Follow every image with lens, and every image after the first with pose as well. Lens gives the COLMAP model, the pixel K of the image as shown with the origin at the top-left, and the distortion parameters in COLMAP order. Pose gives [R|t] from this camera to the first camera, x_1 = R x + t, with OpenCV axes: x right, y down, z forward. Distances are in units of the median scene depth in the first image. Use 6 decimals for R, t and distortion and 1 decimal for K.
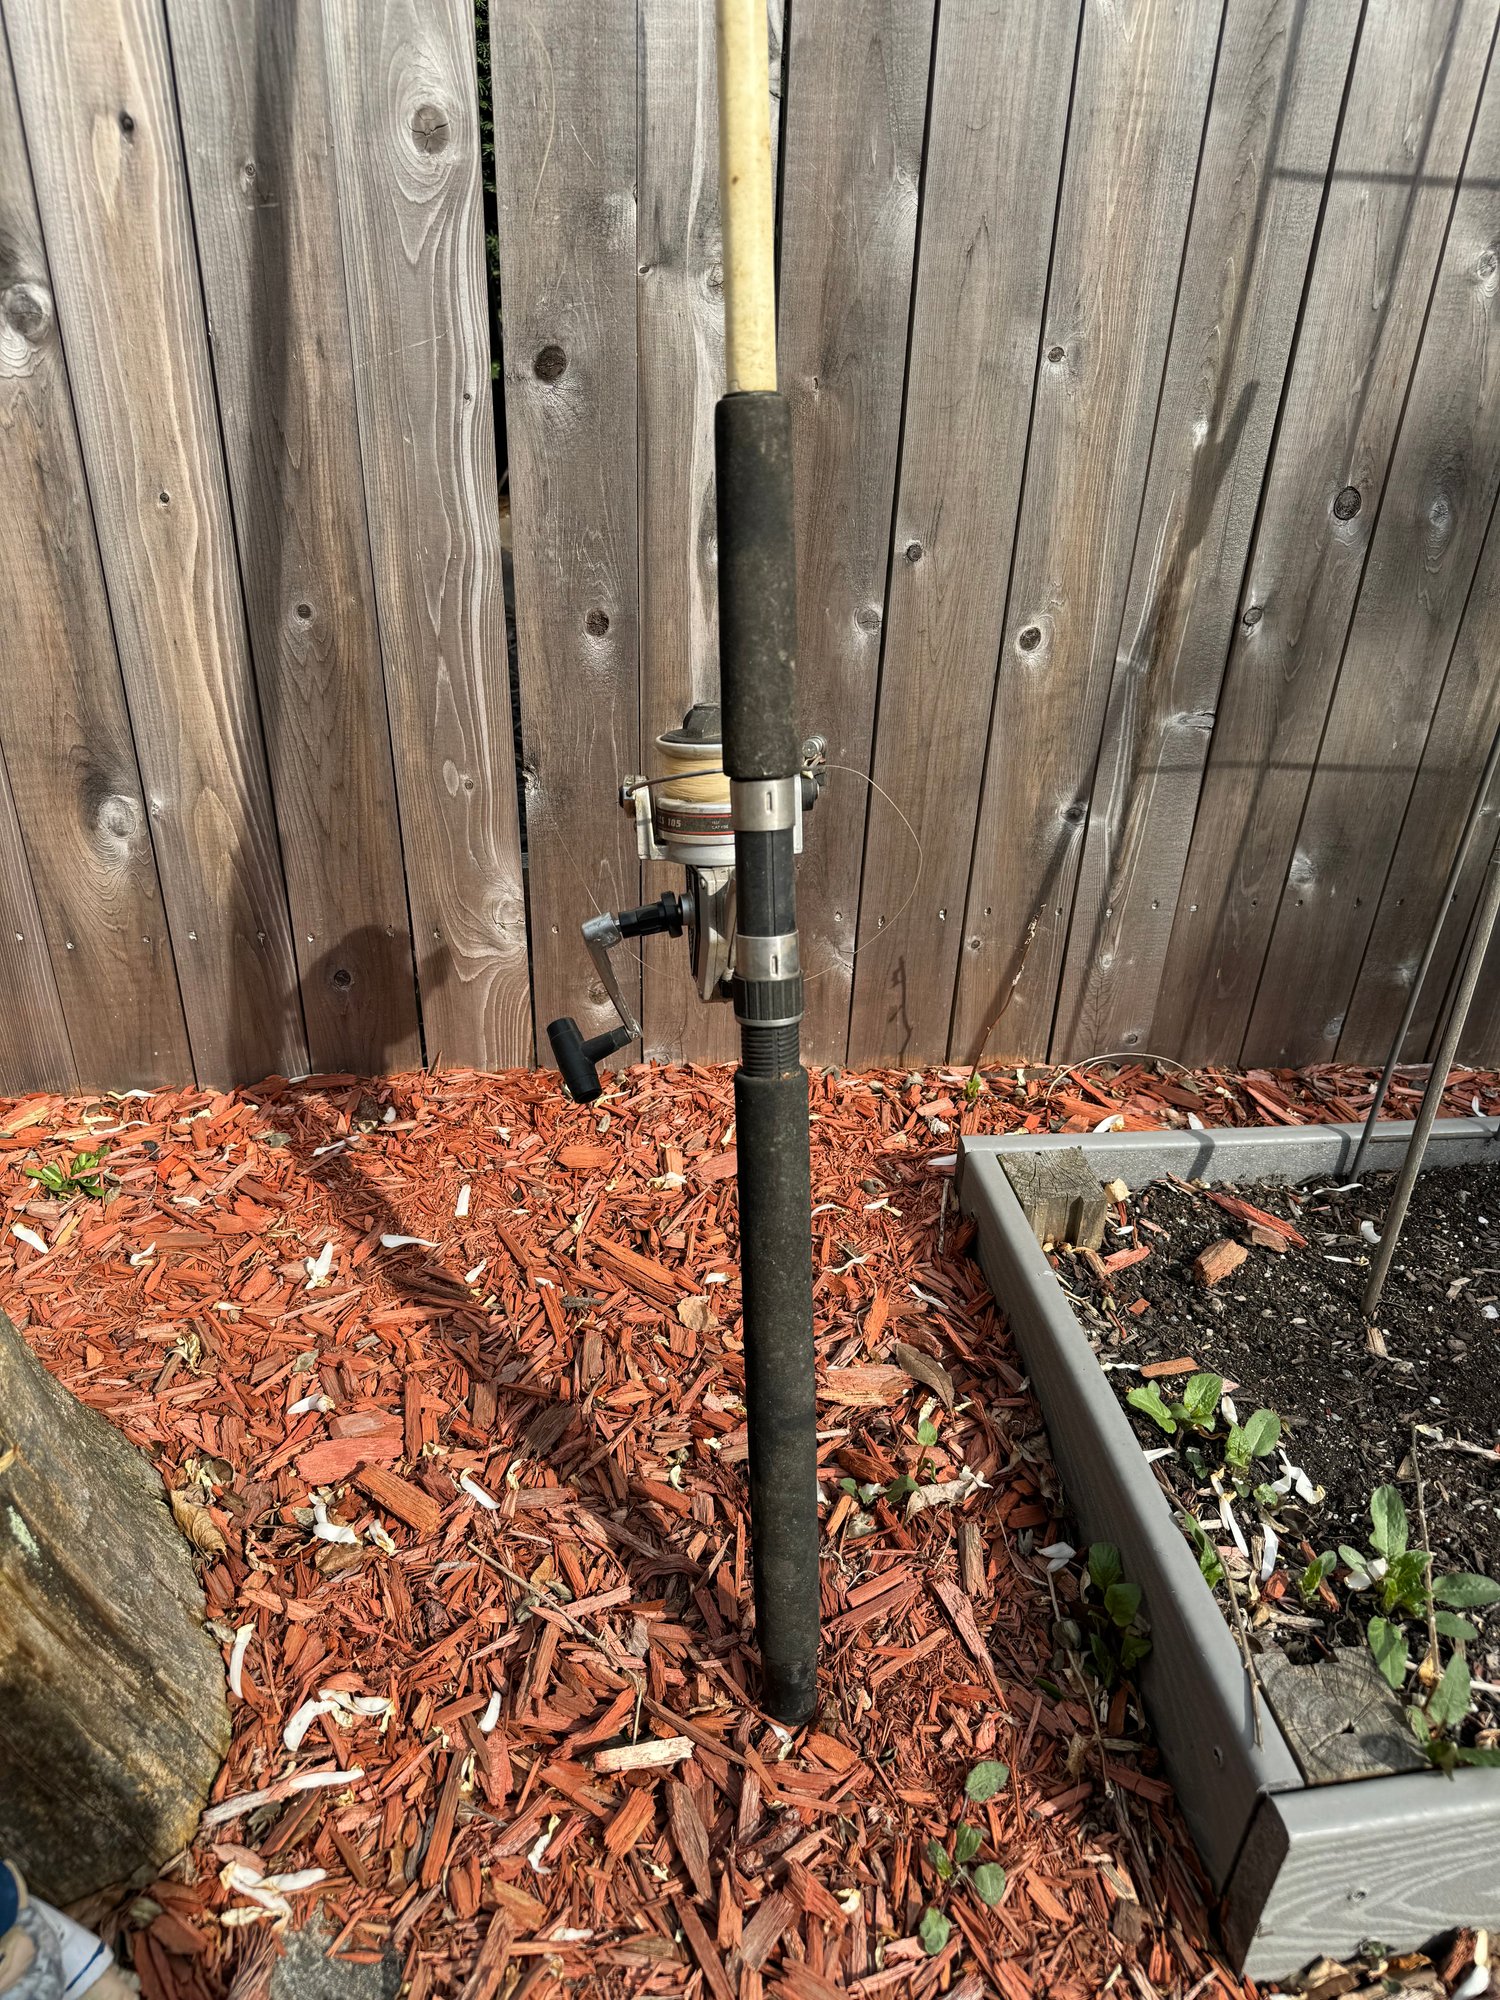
lens RADIAL K [[1398.2, 0, 748.7], [0, 1398.2, 1004.9], [0, 0, 1]] dist [0.025235, -0.047239]
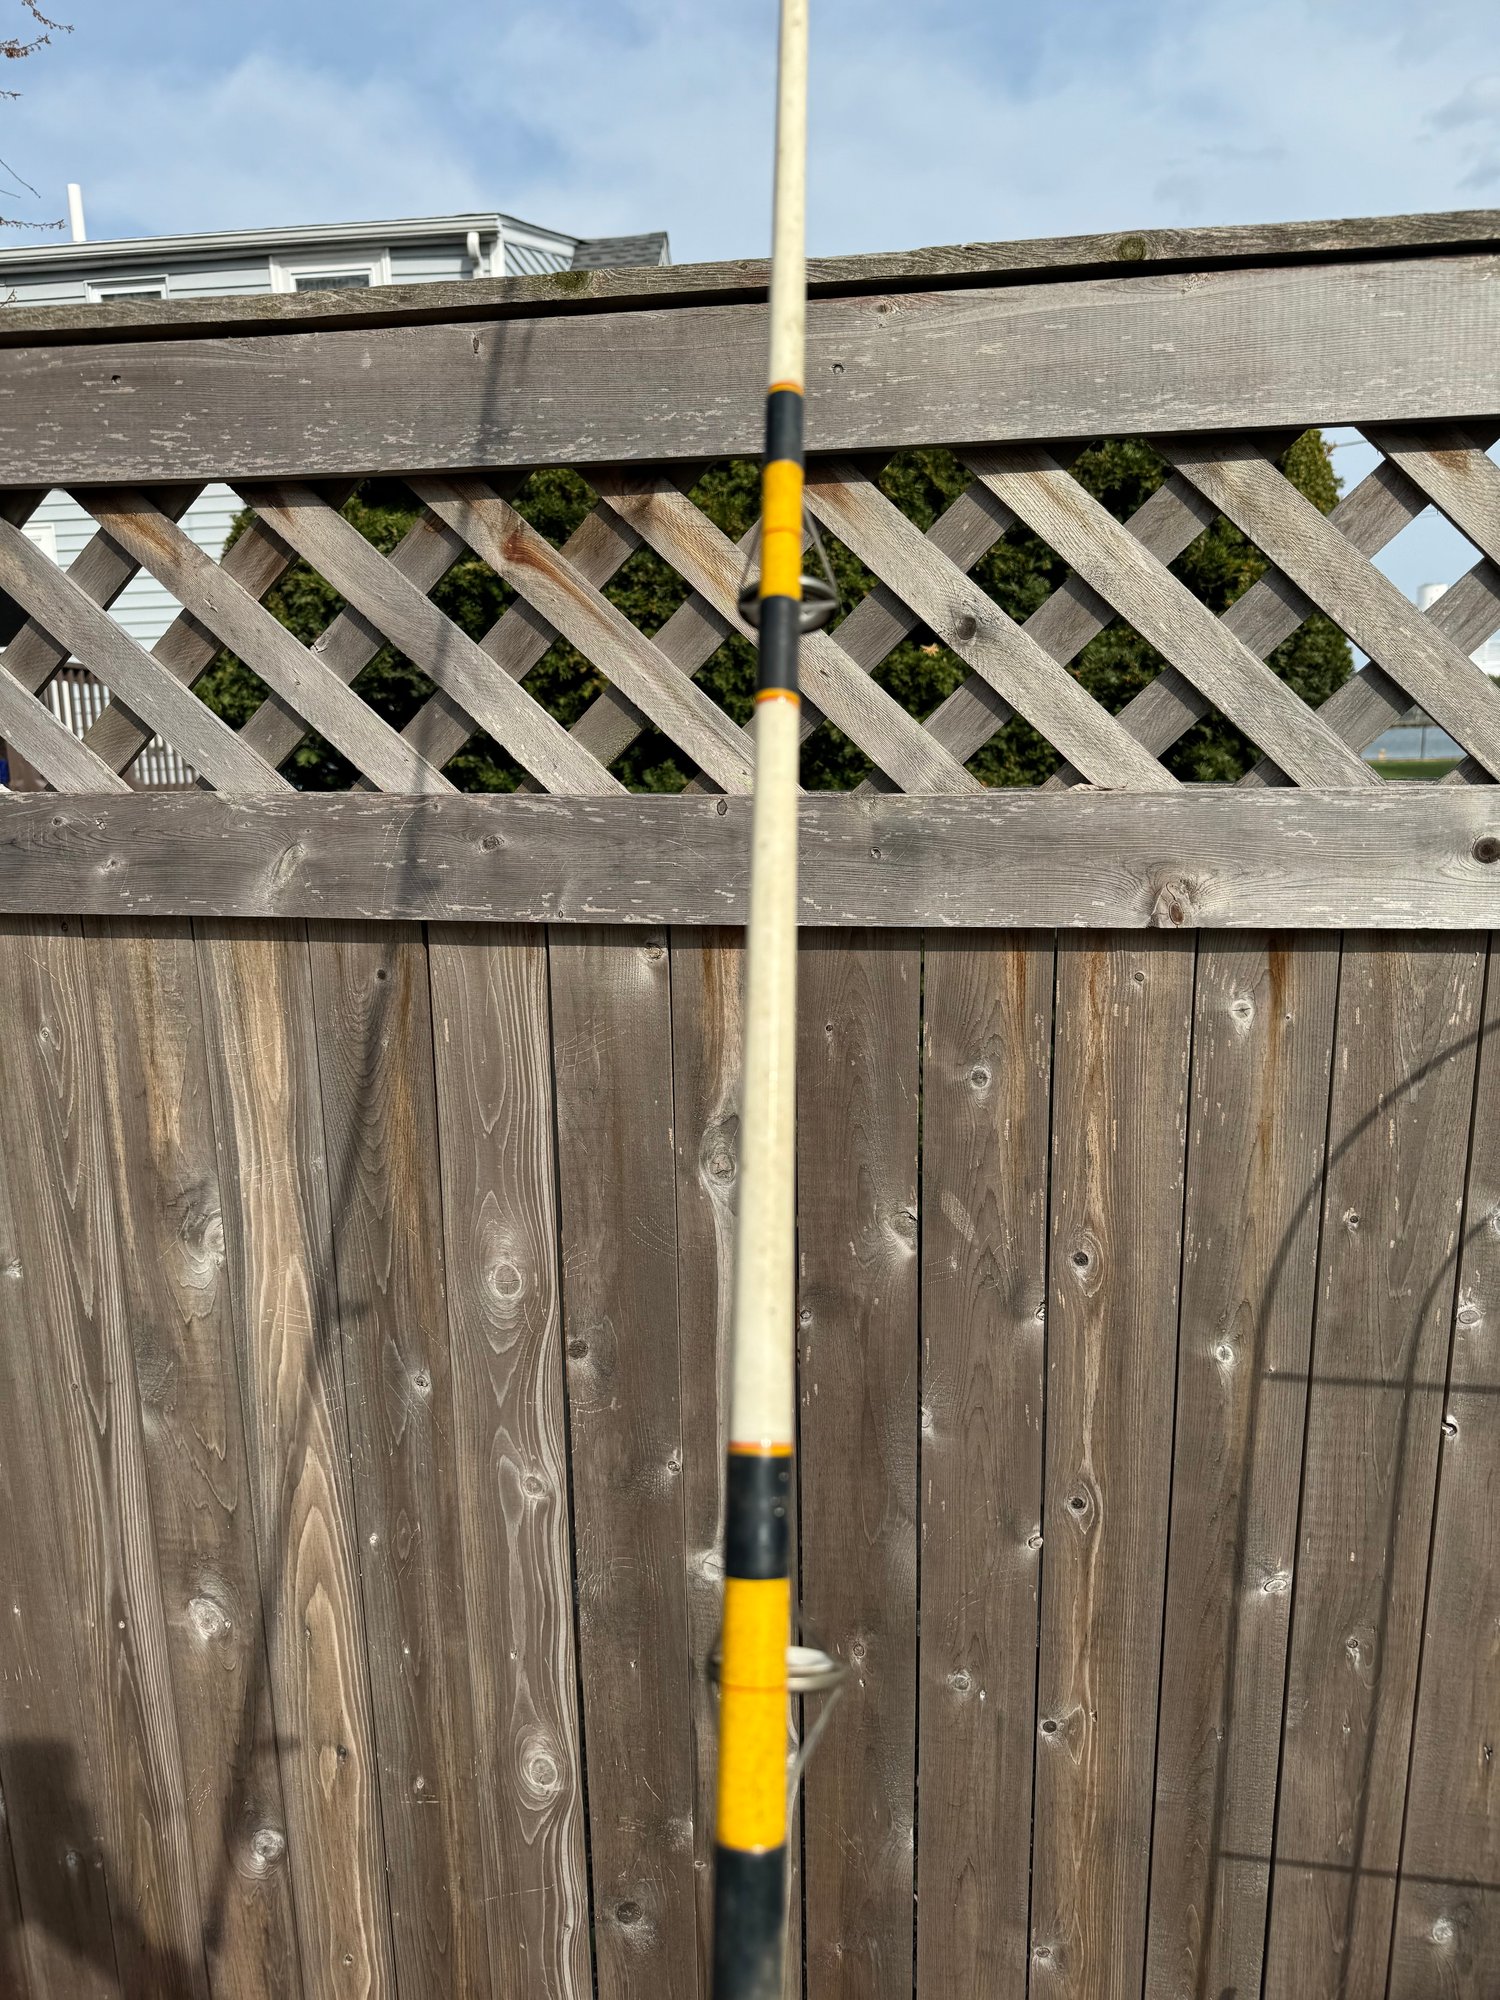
lens RADIAL K [[1398.2, 0, 748.4], [0, 1398.2, 1017.4], [0, 0, 1]] dist [0.025235, -0.047239]
pose [[0.959944, 0.006588, -0.280115, 0.287321], [-0.093253, 0.950242, -0.297227, -0.786921], [0.264219, 0.311443, 0.912793, -0.354787]]
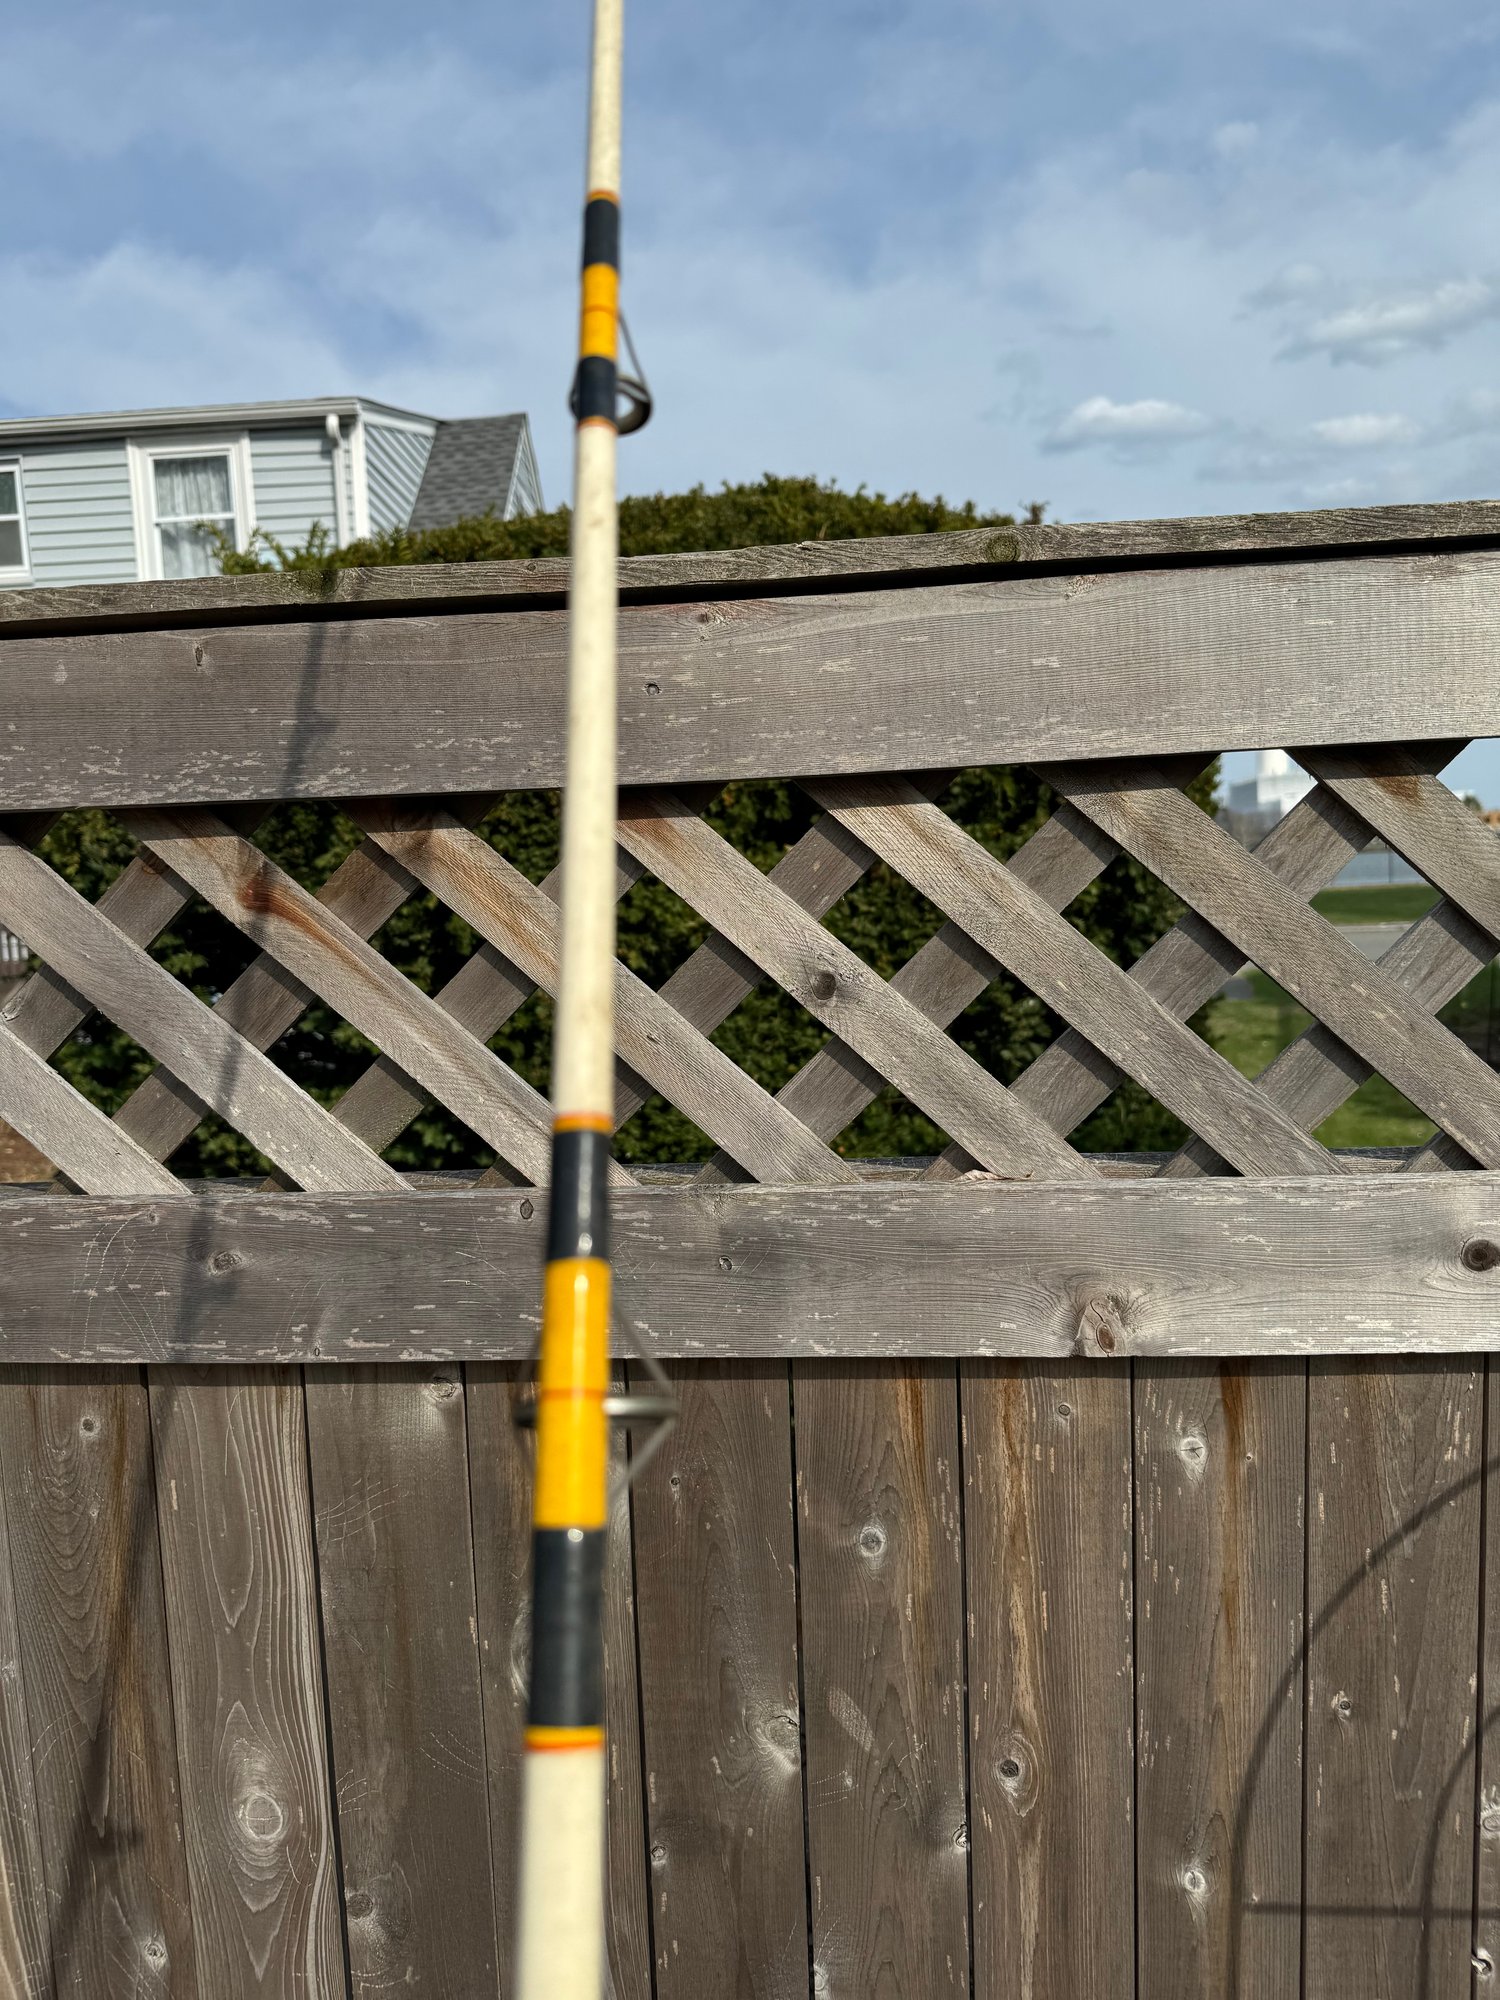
lens RADIAL K [[1398.2, 0, 730.4], [0, 1398.2, 1010.6], [0, 0, 1]] dist [0.025235, -0.047239]
pose [[0.978648, -0.055550, -0.197893, 0.263012], [-0.030344, 0.913191, -0.406401, -0.999552], [0.203290, 0.403729, 0.892007, -0.222136]]
